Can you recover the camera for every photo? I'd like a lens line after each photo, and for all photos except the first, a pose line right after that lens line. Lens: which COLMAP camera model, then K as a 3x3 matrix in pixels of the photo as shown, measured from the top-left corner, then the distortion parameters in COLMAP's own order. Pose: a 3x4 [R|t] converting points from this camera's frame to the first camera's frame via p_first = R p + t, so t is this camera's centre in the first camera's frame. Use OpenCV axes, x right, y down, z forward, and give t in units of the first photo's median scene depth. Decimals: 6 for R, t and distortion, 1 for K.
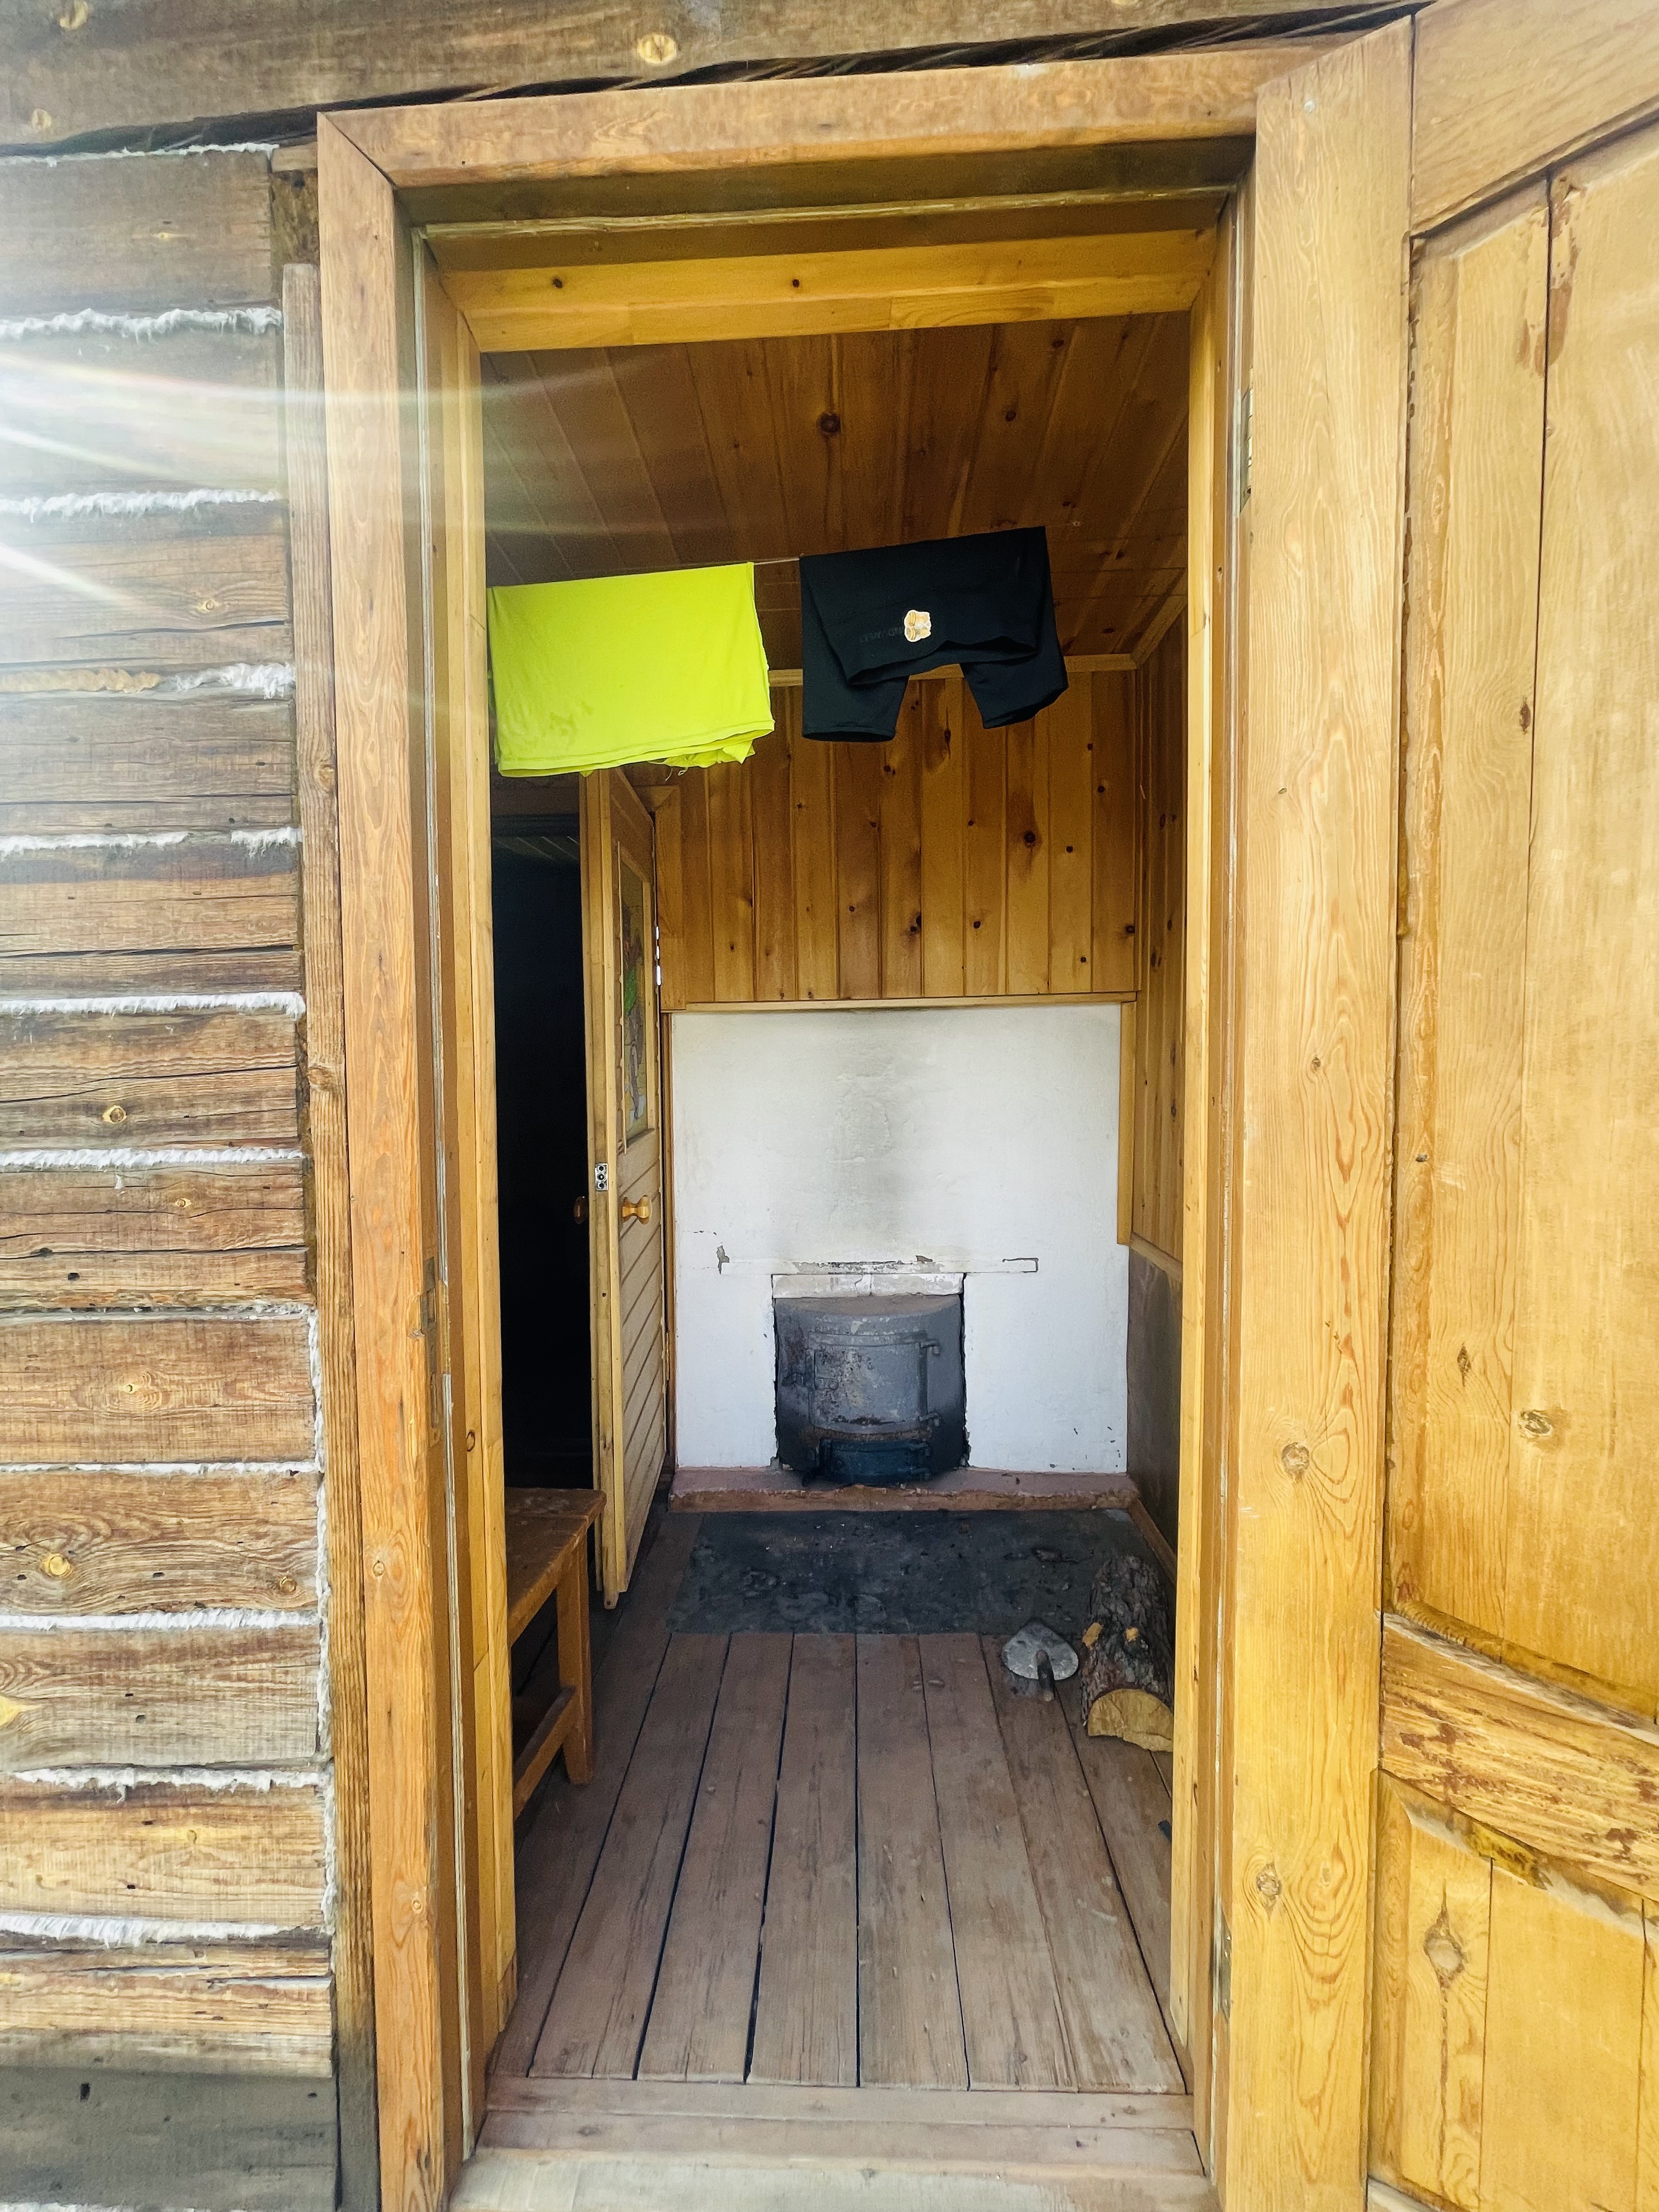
lens RADIAL K [[889.6, 0, 829.7], [0, 889.6, 1102.6], [0, 0, 1]] dist [-0.006095, 0.000757]
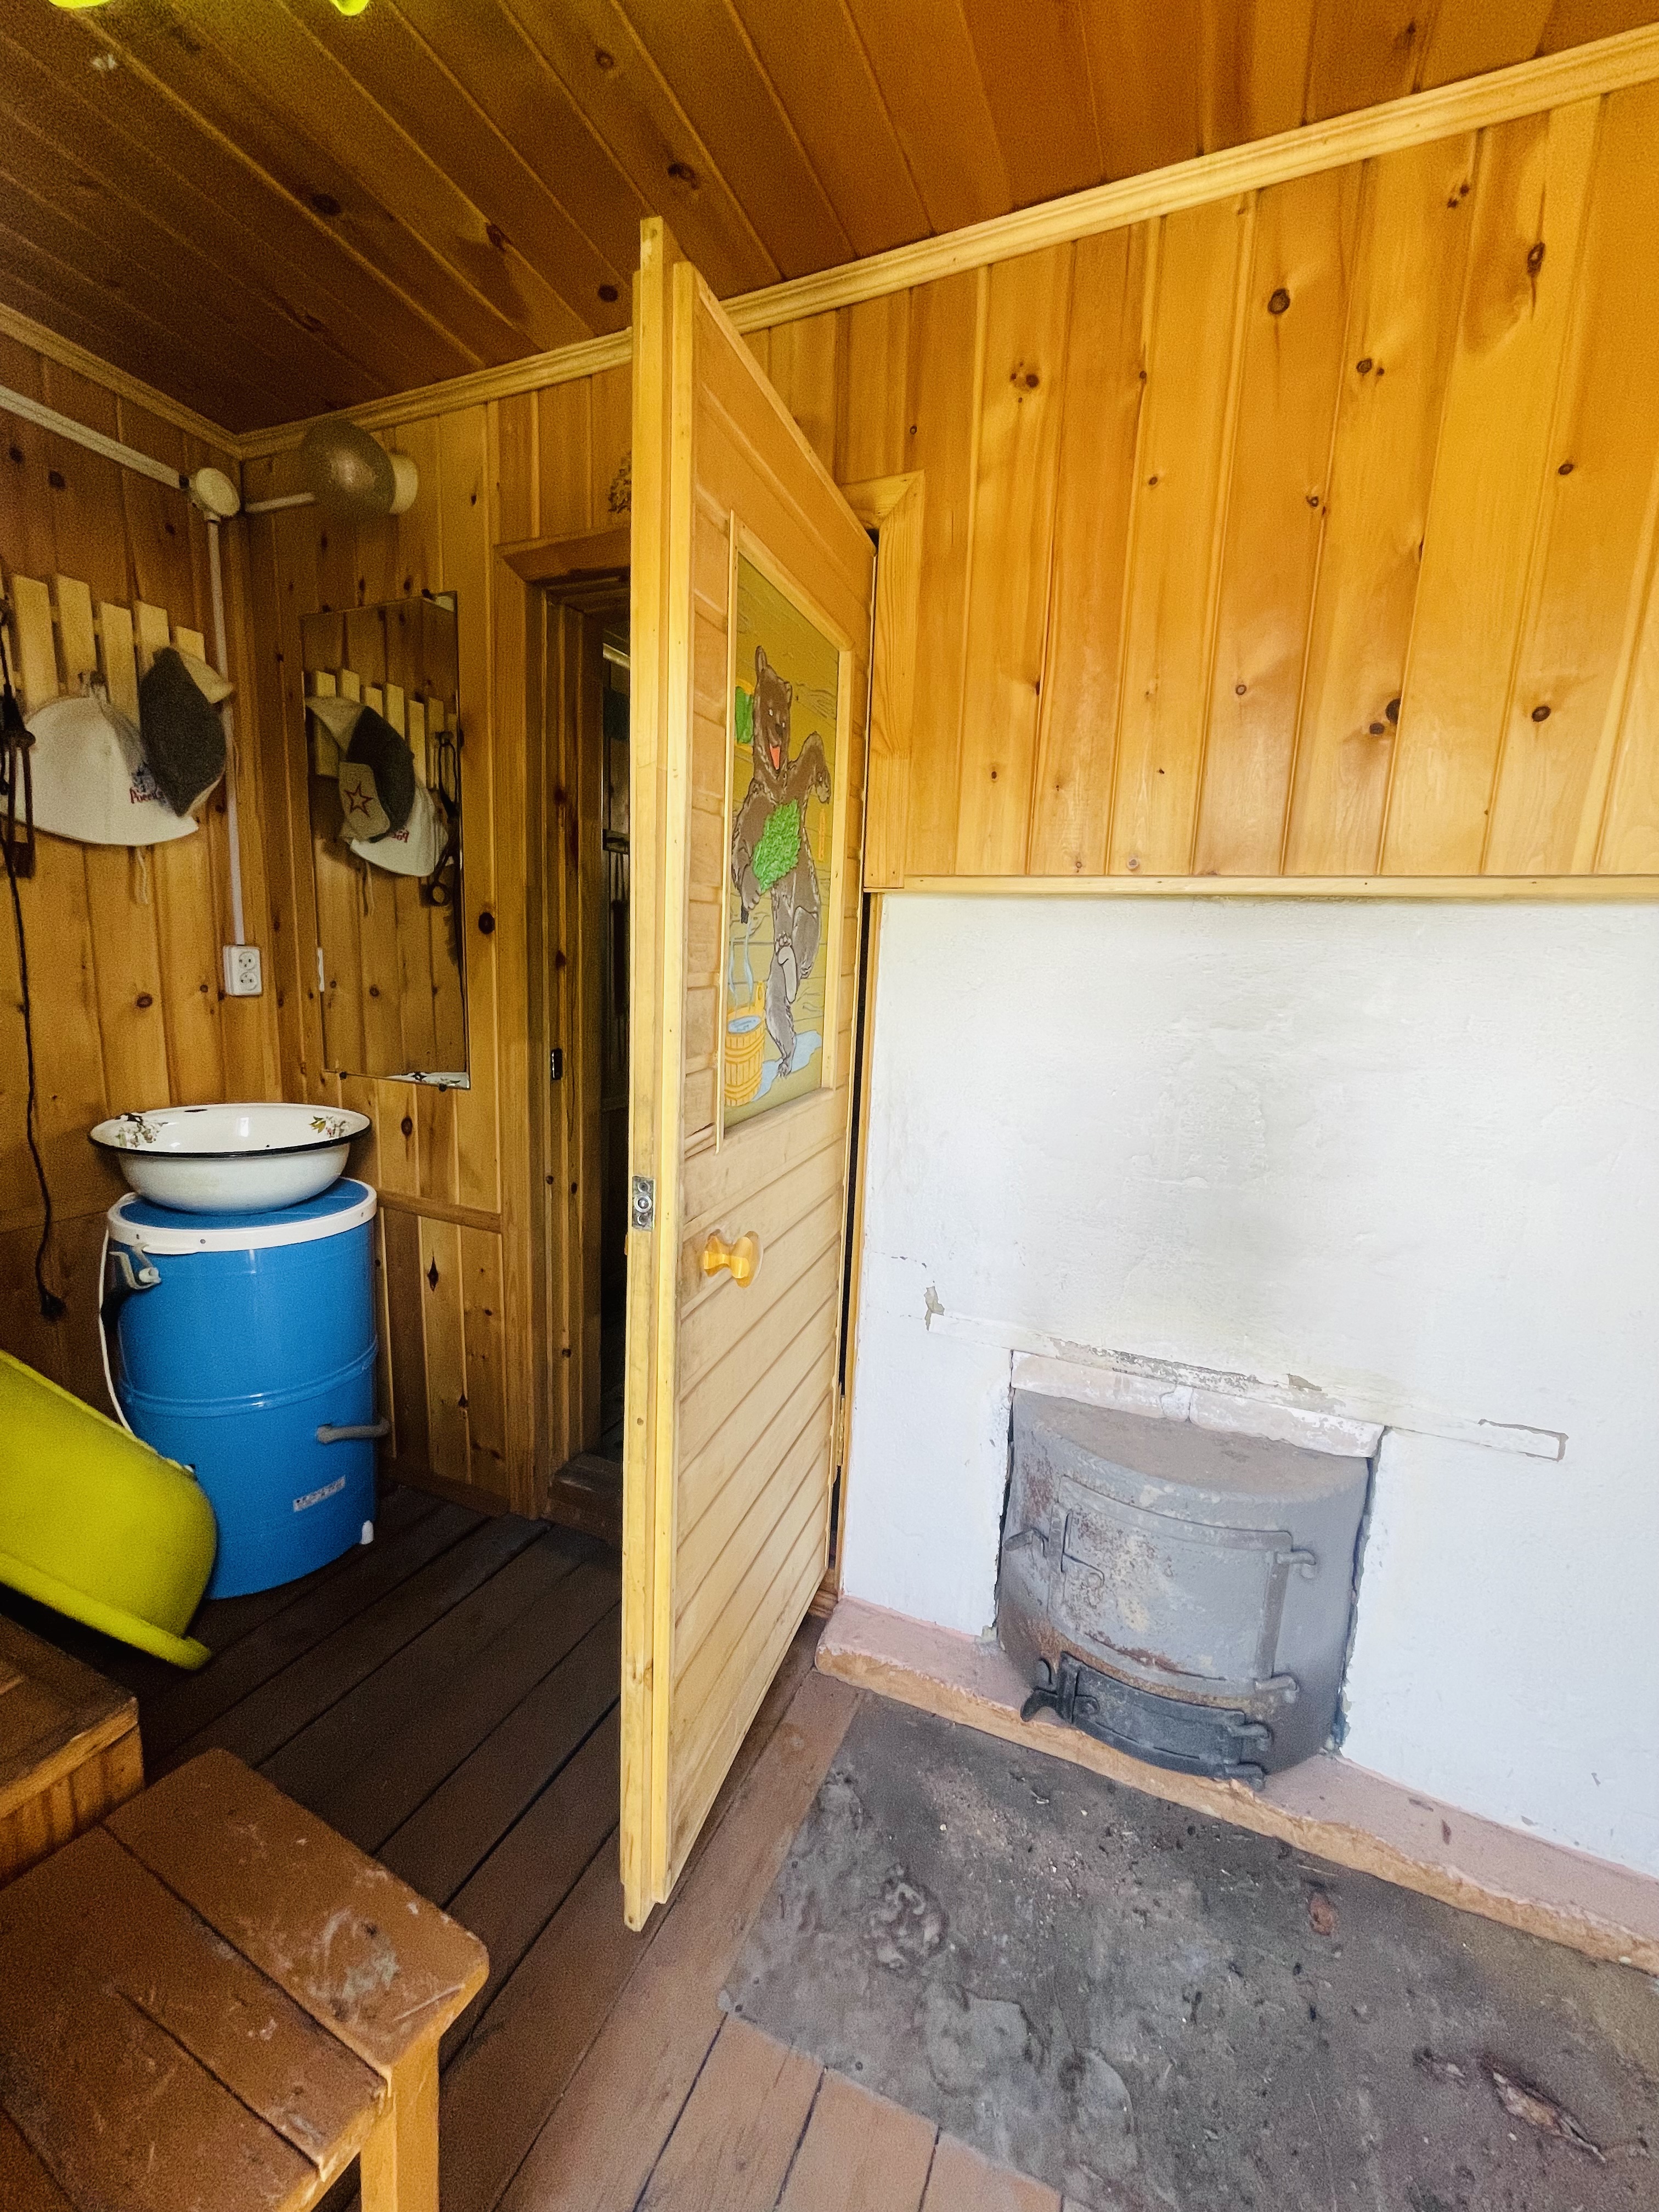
lens RADIAL K [[889.6, 0, 822.6], [0, 889.6, 1099.1], [0, 0, 1]] dist [-0.006095, 0.000757]
pose [[0.929585, 0.111693, -0.351278, 0.007087], [-0.074324, 0.990208, 0.118166, -0.033160], [0.361037, -0.083737, 0.928784, 0.437084]]
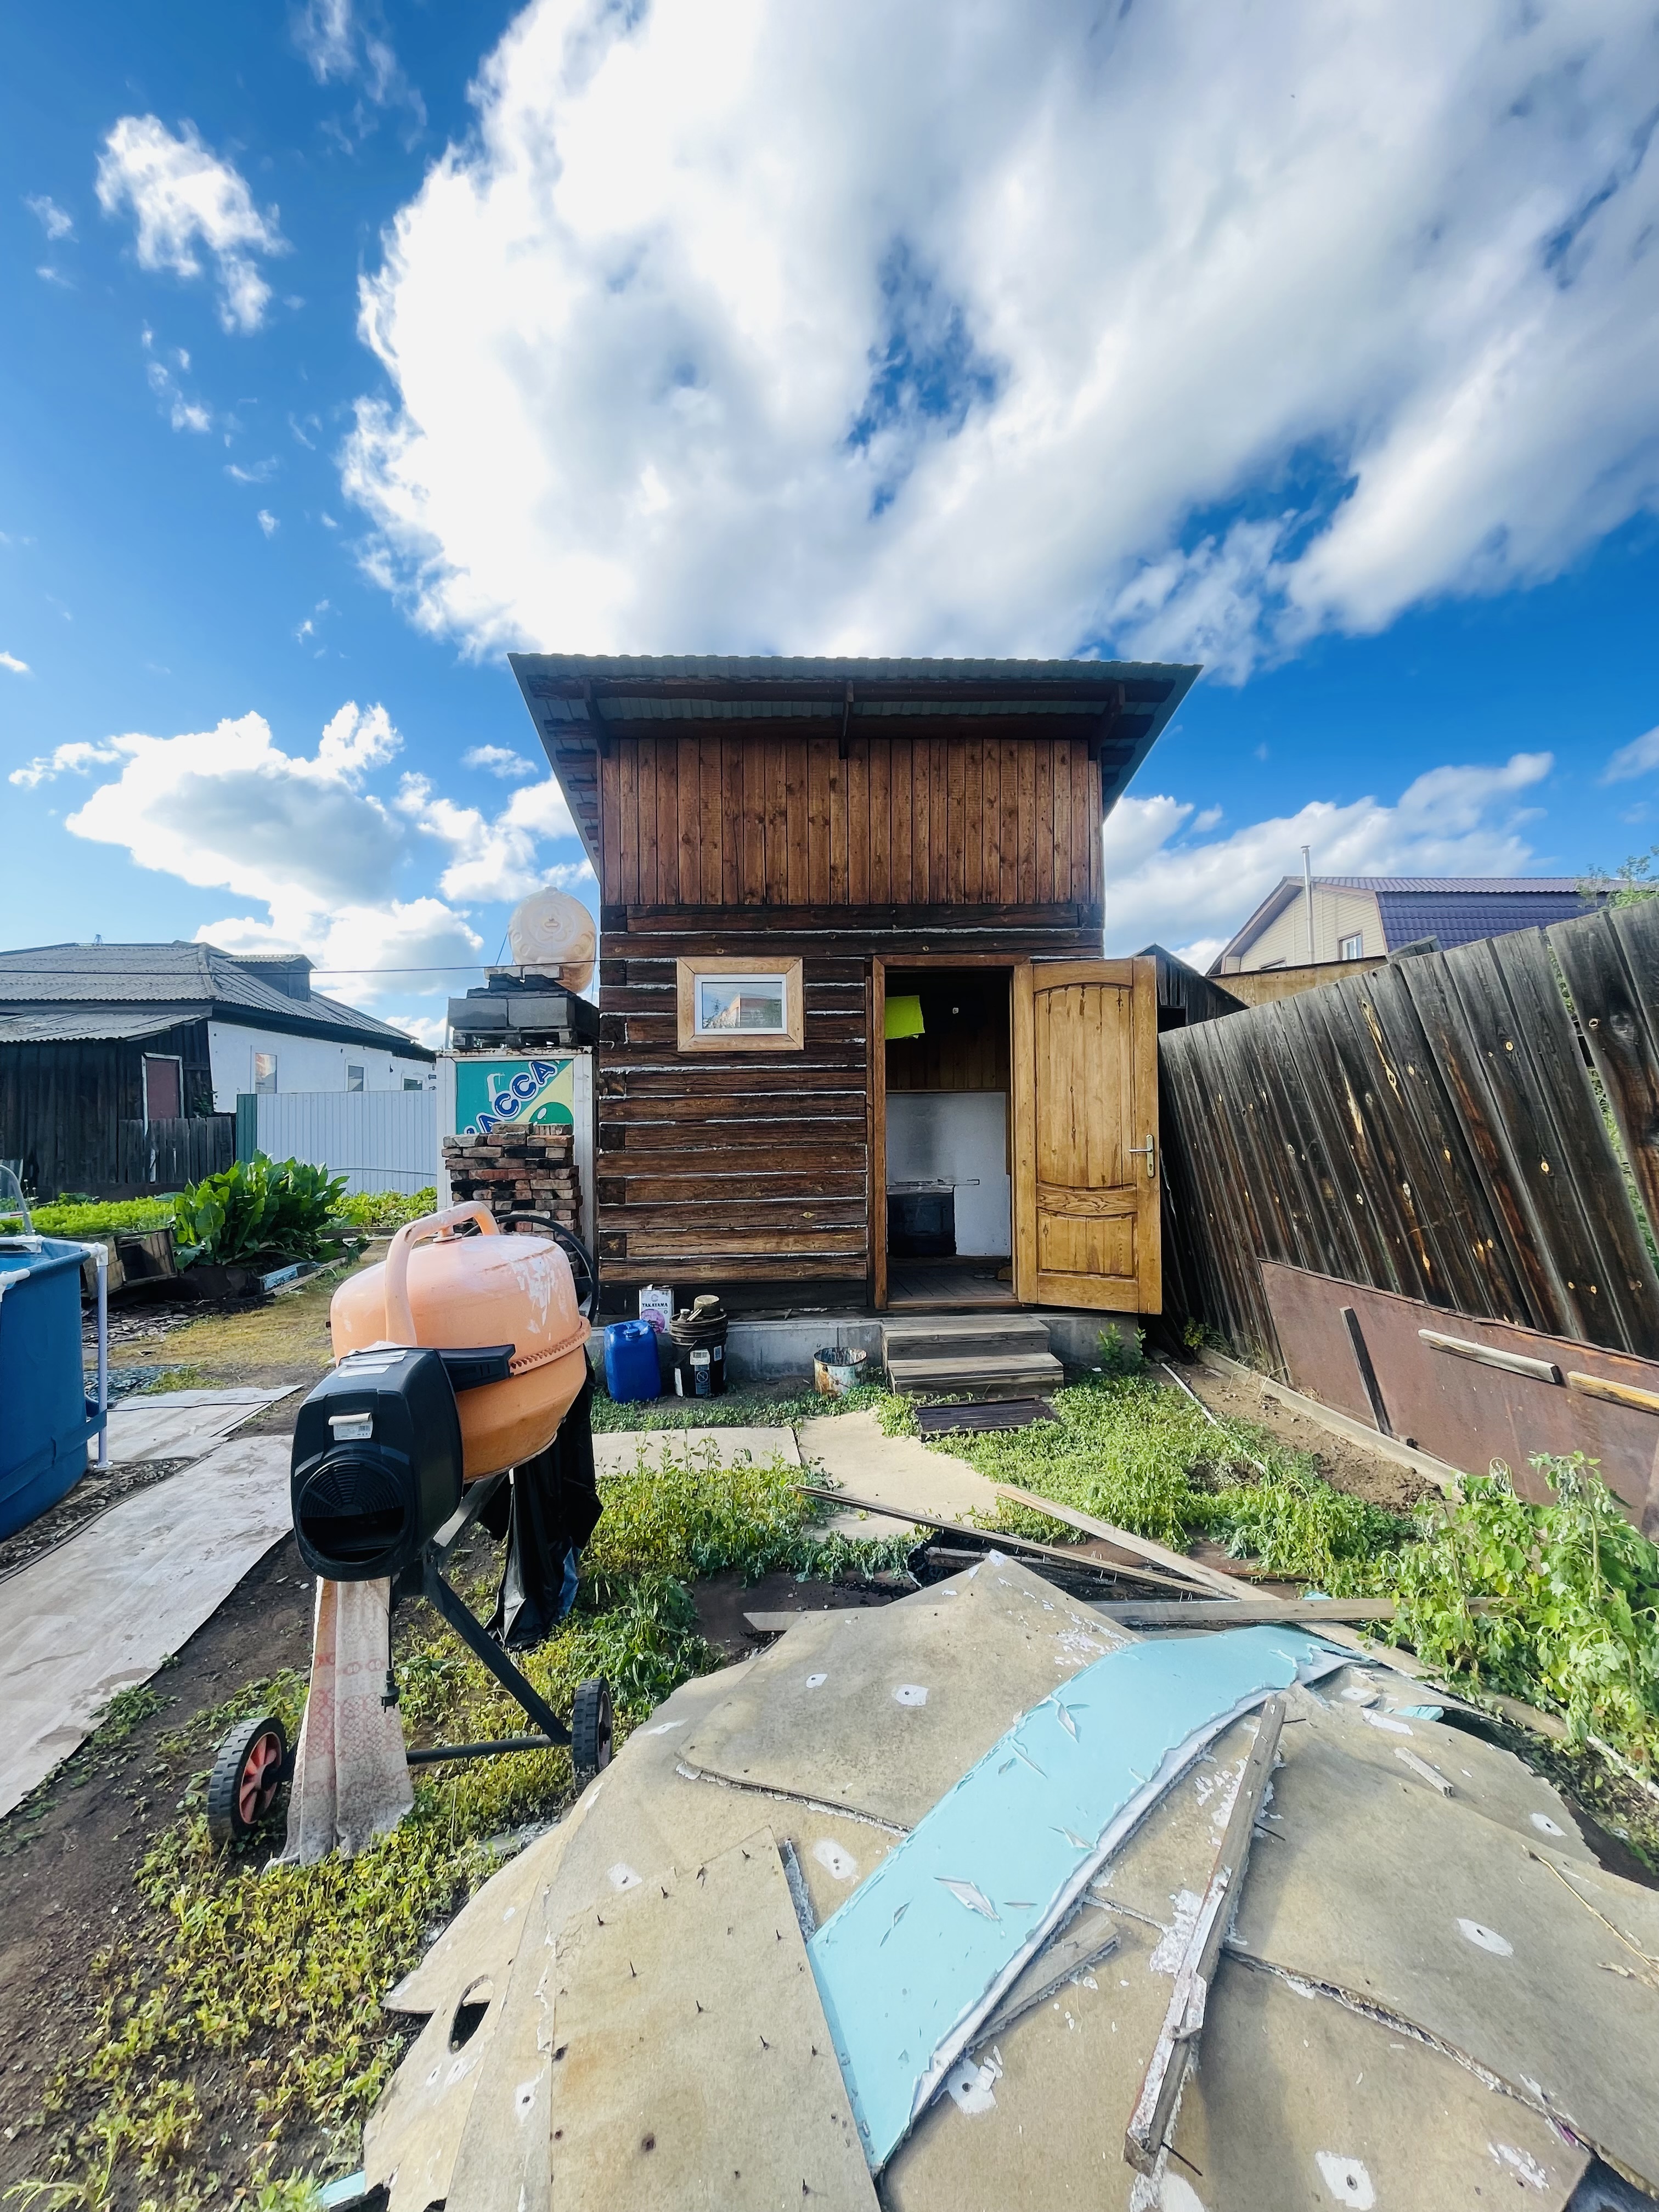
lens RADIAL K [[889.6, 0, 827.5], [0, 889.6, 1110.8], [0, 0, 1]] dist [-0.006095, 0.000757]
pose [[0.995964, 0.005869, 0.089564, -0.527039], [0.001114, 0.996975, -0.077713, 0.180927], [-0.089749, 0.077499, 0.992945, -1.880346]]
